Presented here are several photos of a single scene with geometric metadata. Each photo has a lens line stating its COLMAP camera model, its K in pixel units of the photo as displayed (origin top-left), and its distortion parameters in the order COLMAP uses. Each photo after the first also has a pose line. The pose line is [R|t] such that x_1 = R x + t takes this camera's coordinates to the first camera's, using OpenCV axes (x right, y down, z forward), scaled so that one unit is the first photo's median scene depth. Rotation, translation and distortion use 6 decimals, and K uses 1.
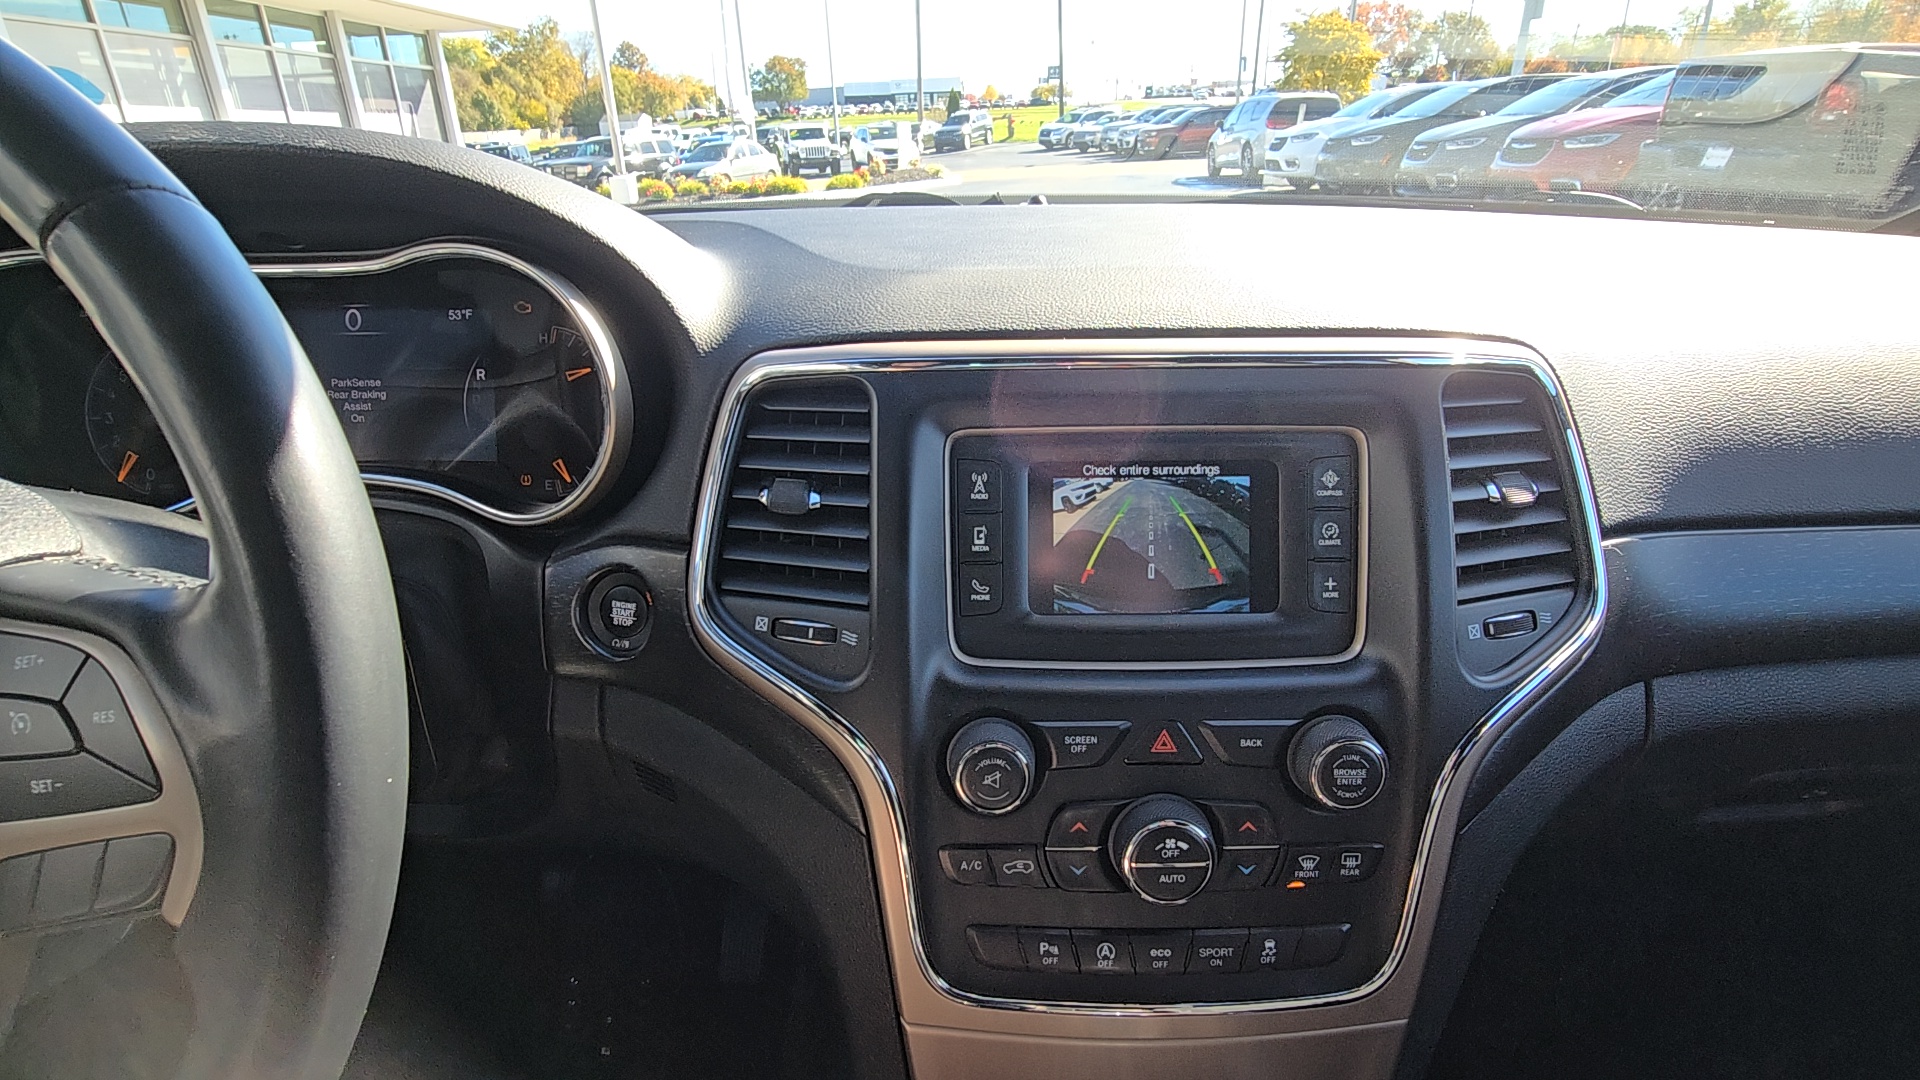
lens RADIAL K [[972.9, 0, 945.8], [0, 972.9, 547.9], [0, 0, 1]] dist [-0.000840, 0.000246]
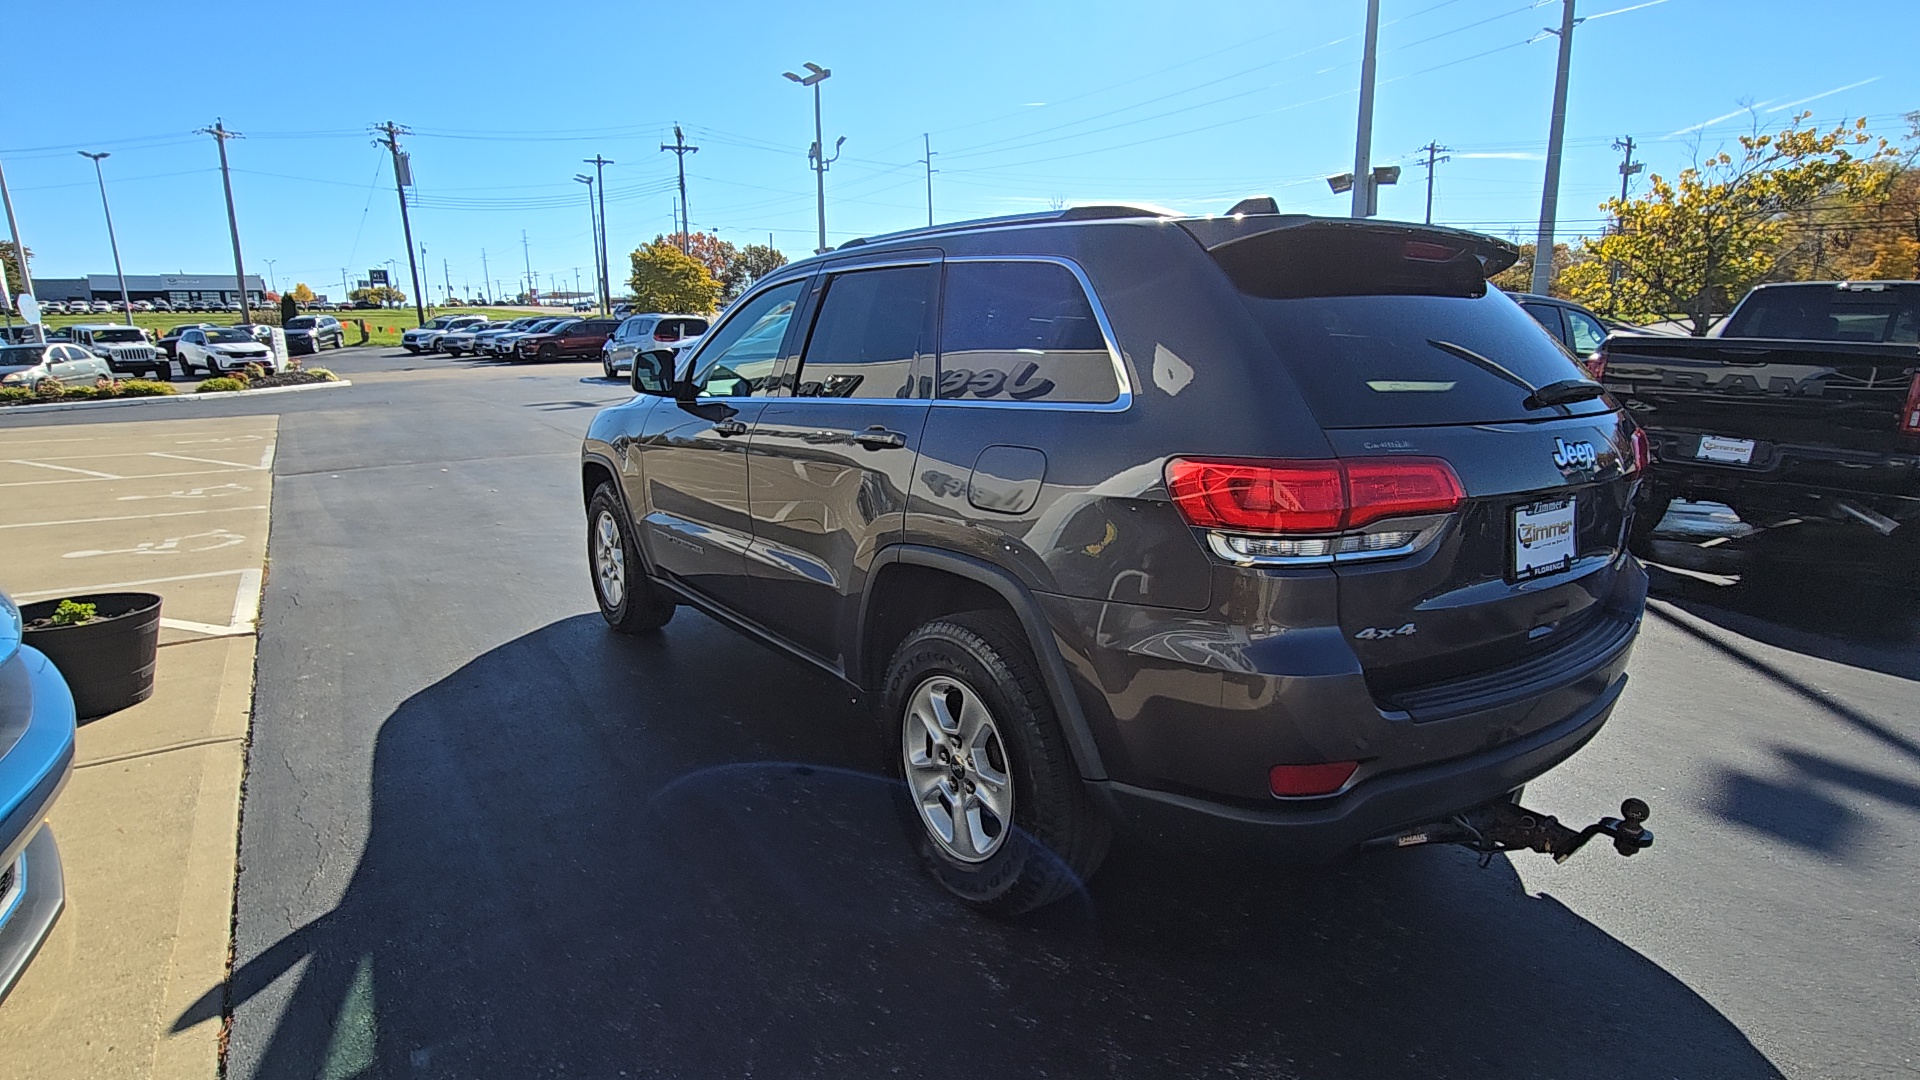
lens RADIAL K [[972.9, 0, 957.2], [0, 972.9, 537.5], [0, 0, 1]] dist [-0.000840, 0.000246]
pose [[0.807738, -0.102853, 0.580501, -0.053898], [0.217495, 0.967194, -0.131267, 0.030671], [-0.547956, 0.232286, 0.803609, -0.078022]]
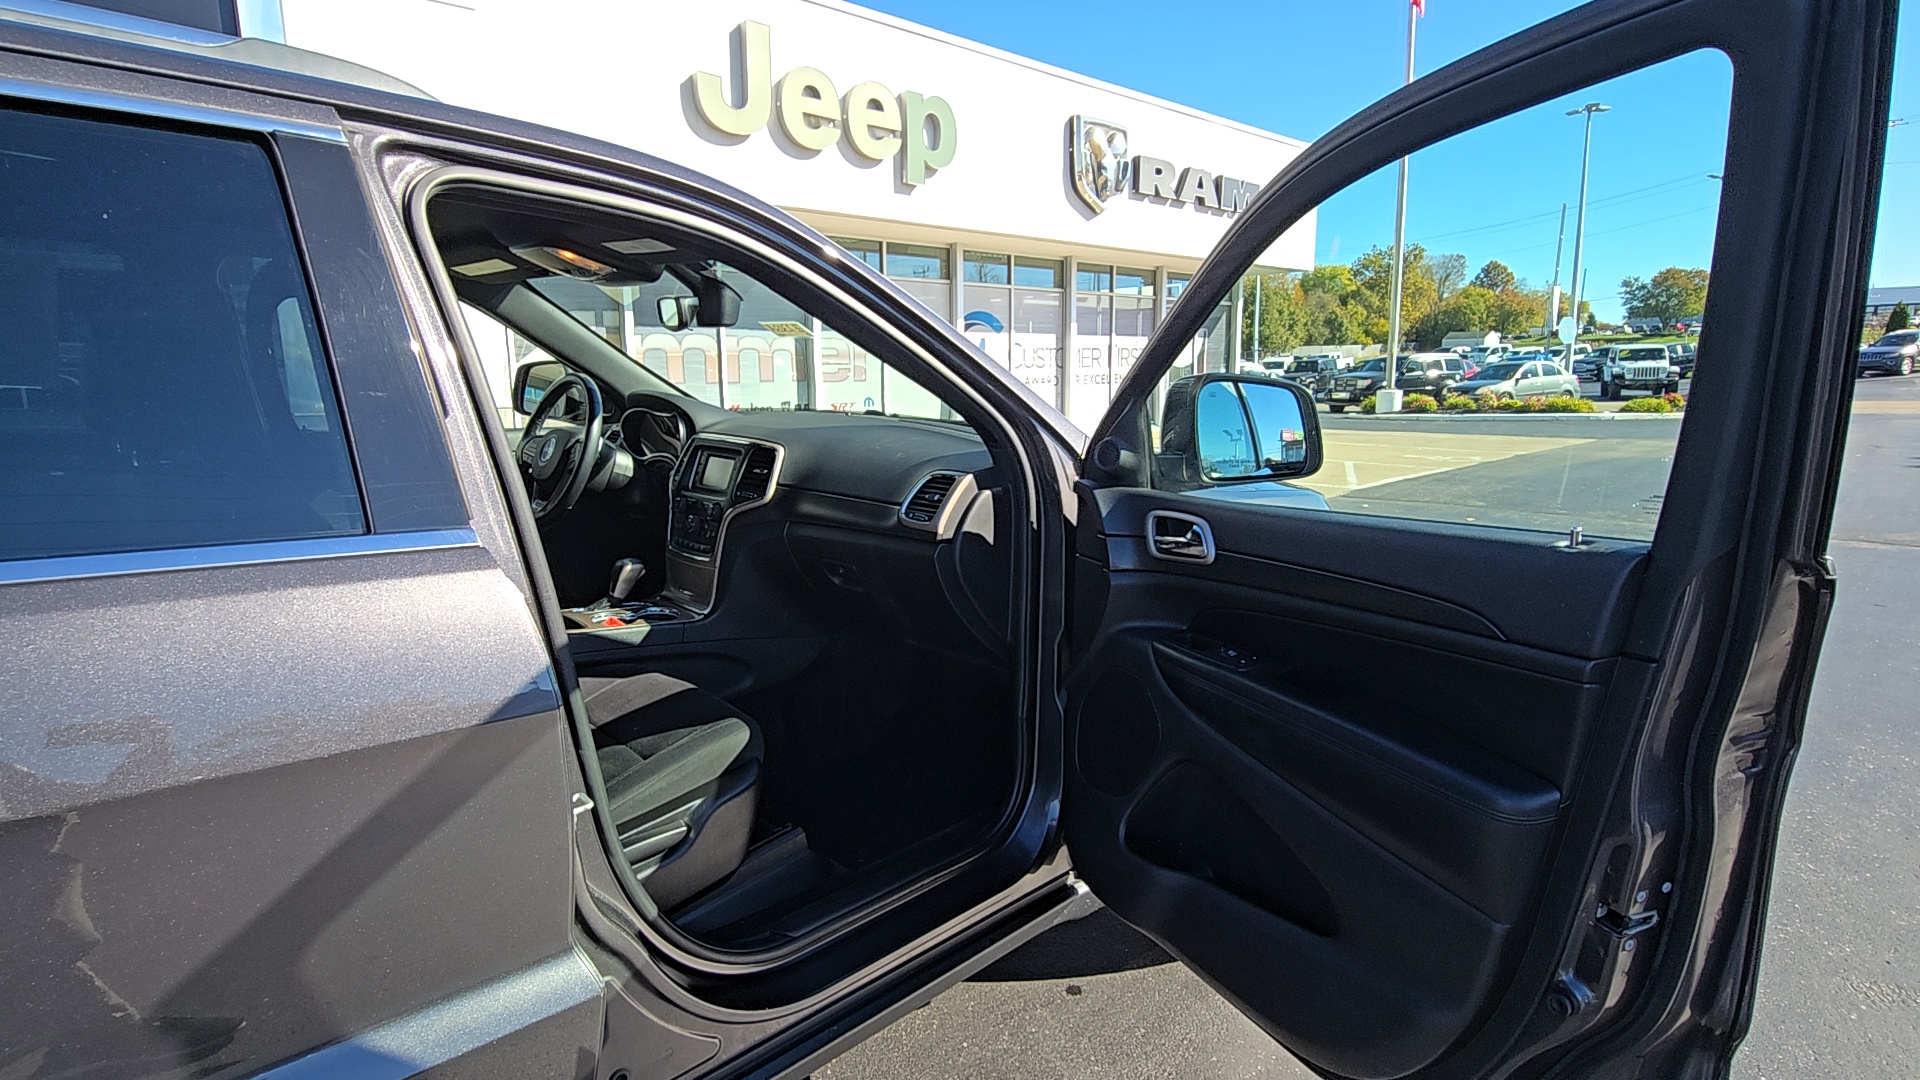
lens RADIAL K [[972.9, 0, 953.7], [0, 972.9, 545.7], [0, 0, 1]] dist [-0.000840, 0.000246]
pose [[0.709619, 0.150768, -0.688266, 0.048941], [-0.285366, 0.954633, -0.085102, 0.004268], [0.644210, 0.256798, 0.720450, -0.018329]]
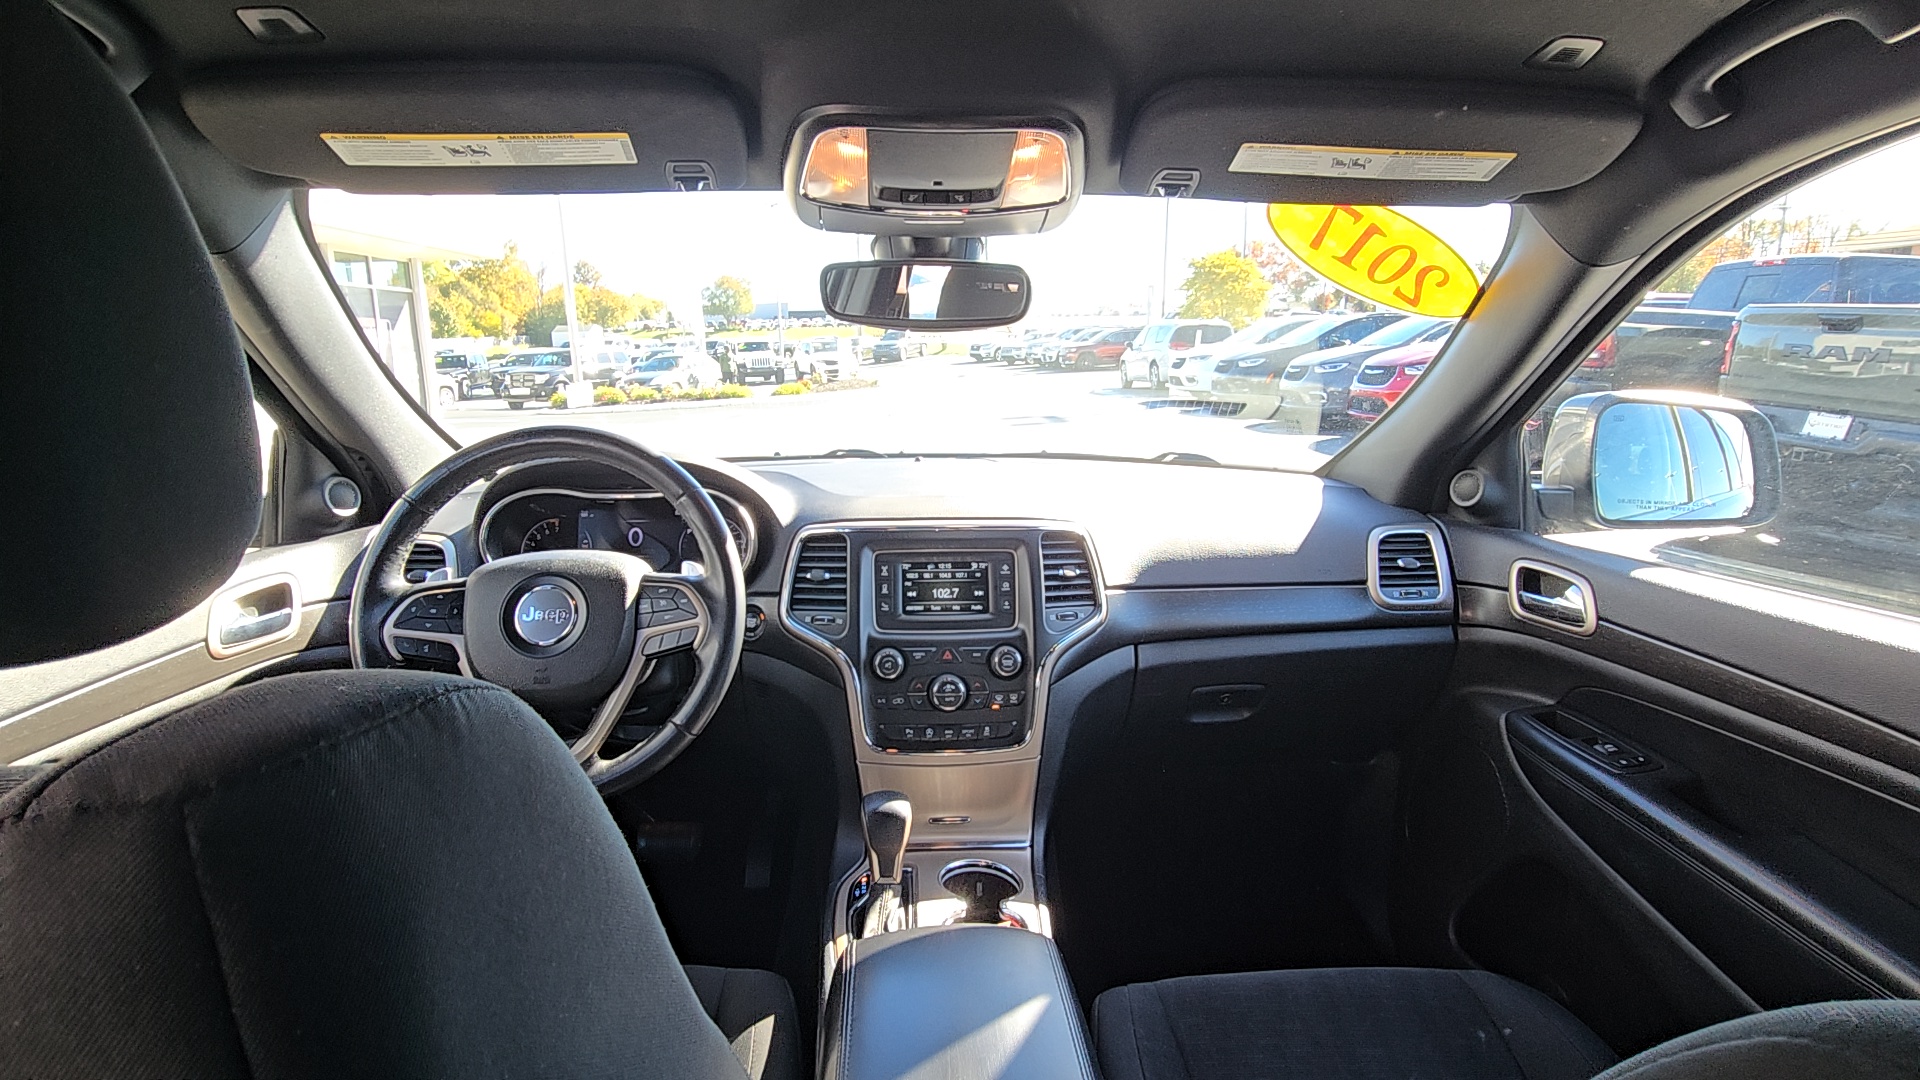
lens RADIAL K [[972.9, 0, 944.7], [0, 972.9, 547.7], [0, 0, 1]] dist [-0.000840, 0.000246]
pose [[0.998055, -0.002095, 0.062308, 0.000350], [0.014260, 0.980612, -0.195440, 0.004356], [-0.060690, 0.195948, 0.978734, -0.018490]]
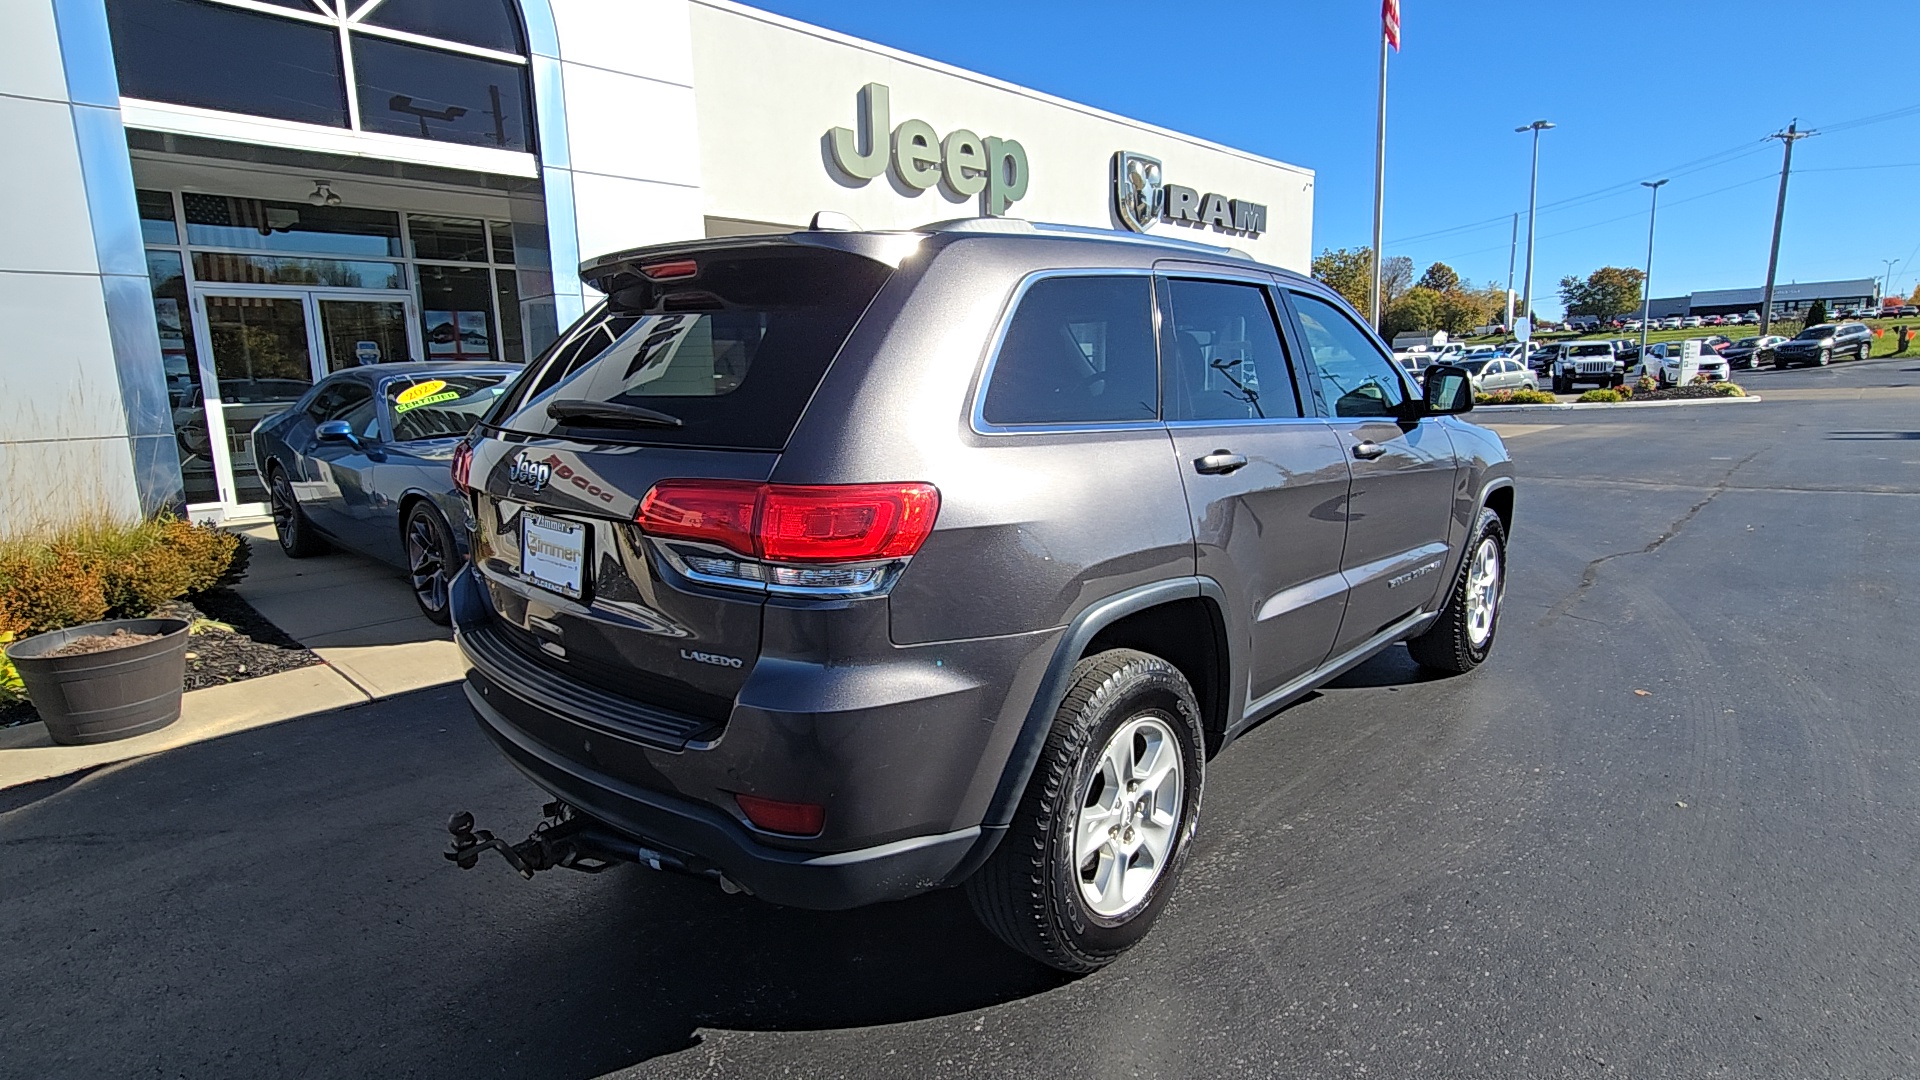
lens RADIAL K [[972.9, 0, 950.9], [0, 972.9, 545.1], [0, 0, 1]] dist [-0.000840, 0.000246]
pose [[0.739027, 0.128087, -0.661387, 0.051931], [-0.258542, 0.960506, -0.102878, 0.030000], [0.622089, 0.247026, 0.742956, -0.079367]]
